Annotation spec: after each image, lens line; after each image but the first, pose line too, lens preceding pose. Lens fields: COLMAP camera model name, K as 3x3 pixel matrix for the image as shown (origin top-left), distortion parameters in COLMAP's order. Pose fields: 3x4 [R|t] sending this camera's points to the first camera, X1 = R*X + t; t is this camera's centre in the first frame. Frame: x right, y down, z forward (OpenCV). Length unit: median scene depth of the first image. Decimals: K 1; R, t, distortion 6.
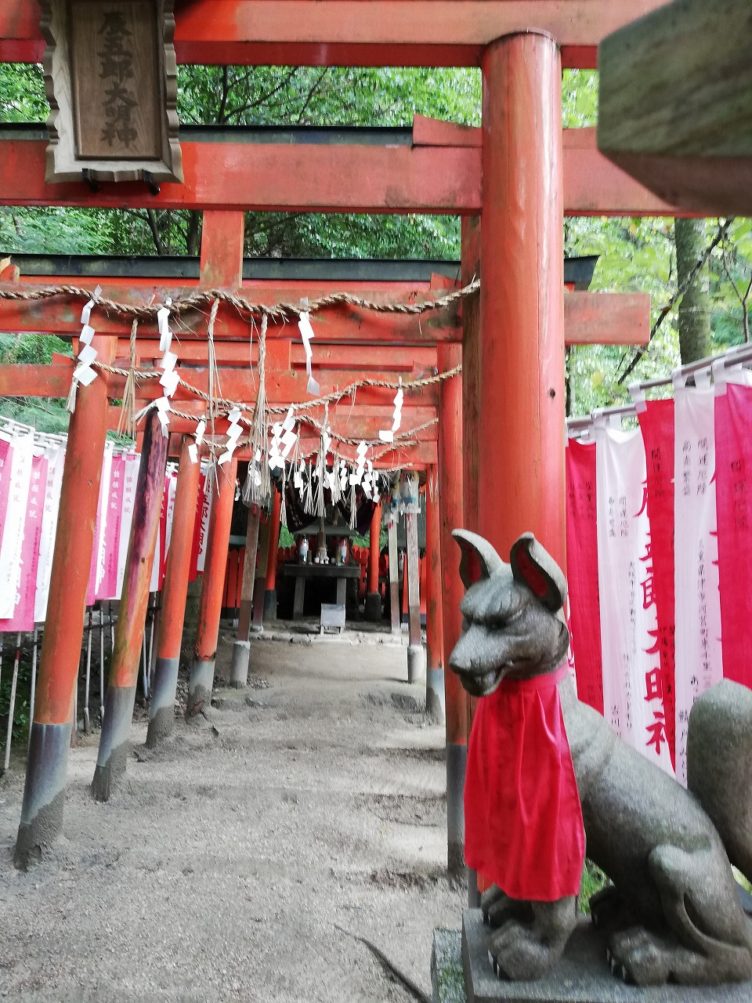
lens RADIAL K [[721.9, 0, 369.9], [0, 721.9, 503.0], [0, 0, 1]] dist [0.007730, -0.032206]
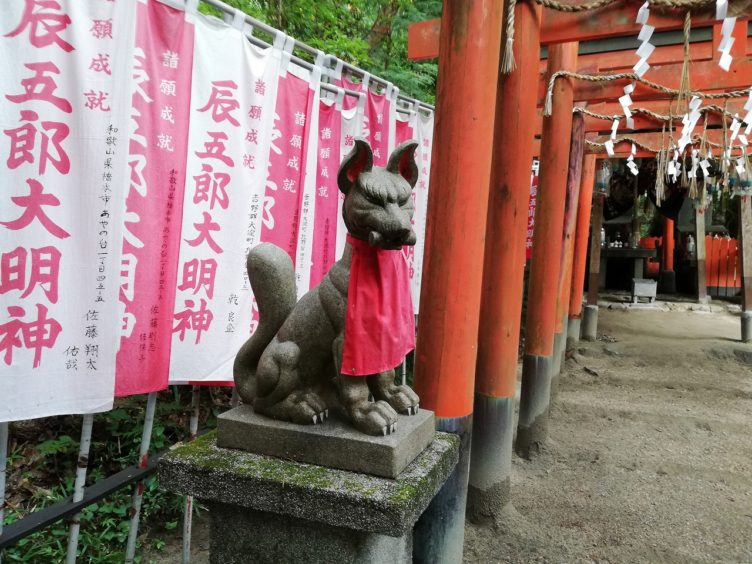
lens RADIAL K [[541.2, 0, 368.4], [0, 541.2, 279.4], [0, 0, 1]] dist [0.007730, -0.032206]
pose [[0.931493, -0.005398, -0.363720, -0.356161], [0.050415, 0.992156, 0.114388, 0.033040], [0.360250, -0.124888, 0.924458, -0.023342]]
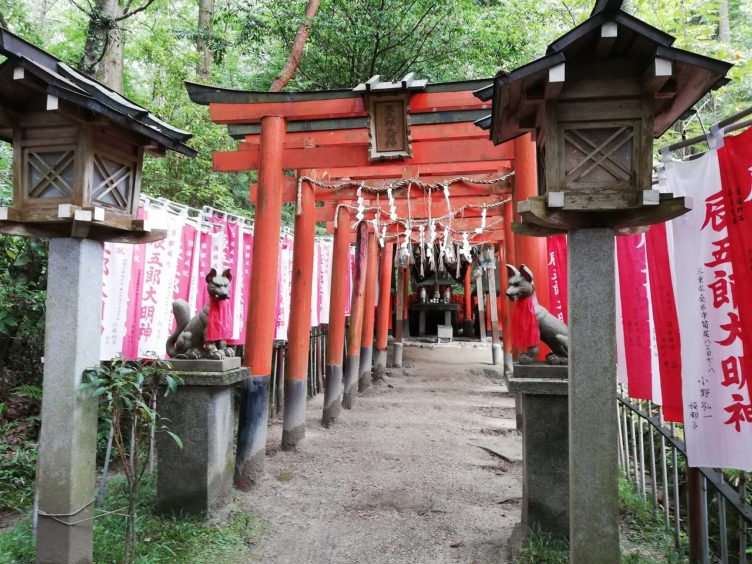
lens RADIAL K [[541.2, 0, 368.4], [0, 541.2, 279.4], [0, 0, 1]] dist [0.007730, -0.032206]
pose [[0.986281, -0.041575, -0.159753, -0.049399], [0.044955, 0.998834, 0.017598, 0.009165], [0.158835, -0.024539, 0.987000, -0.633690]]
